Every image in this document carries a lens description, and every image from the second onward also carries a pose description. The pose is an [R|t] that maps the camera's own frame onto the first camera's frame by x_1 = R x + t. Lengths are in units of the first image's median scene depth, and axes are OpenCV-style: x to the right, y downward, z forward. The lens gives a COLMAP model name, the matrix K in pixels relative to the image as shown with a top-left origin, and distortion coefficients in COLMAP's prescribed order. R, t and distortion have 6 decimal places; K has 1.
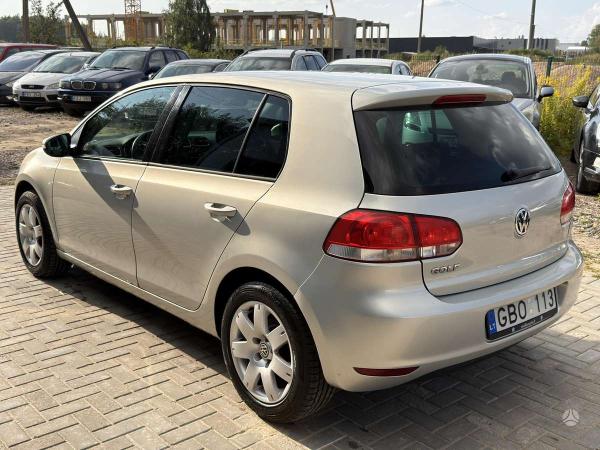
lens RADIAL K [[625.7, 0, 300.0], [0, 625.7, 225.0], [0, 0, 1]] dist [0.228365, -0.411378]
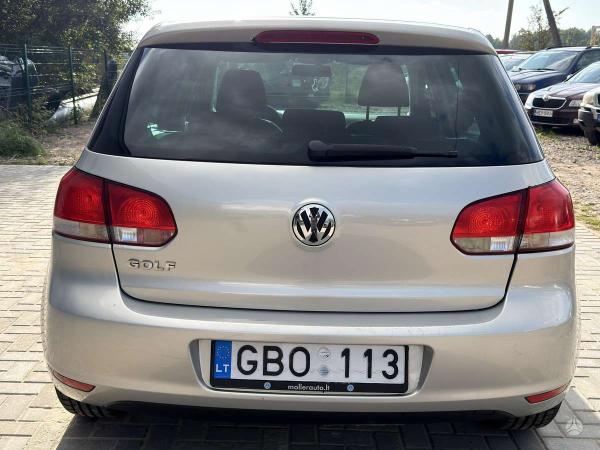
lens RADIAL K [[625.7, 0, 300.0], [0, 625.7, 225.0], [0, 0, 1]] dist [0.228365, -0.411378]
pose [[0.770613, 0.160681, -0.616715, 0.727880], [-0.167469, 0.984742, 0.047307, -0.033049], [0.614906, 0.066825, 0.785764, 0.502061]]
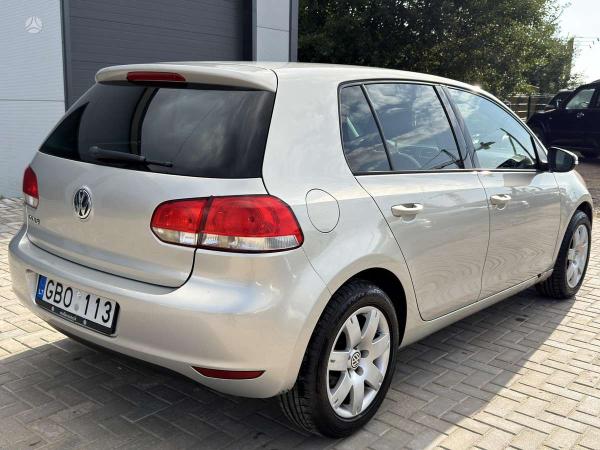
lens RADIAL K [[625.7, 0, 300.0], [0, 625.7, 225.0], [0, 0, 1]] dist [0.228365, -0.411378]
pose [[0.161268, 0.157014, -0.974340, 1.319848], [-0.274718, 0.955385, 0.108490, -0.166022], [0.947904, 0.250172, 0.197208, 1.129356]]
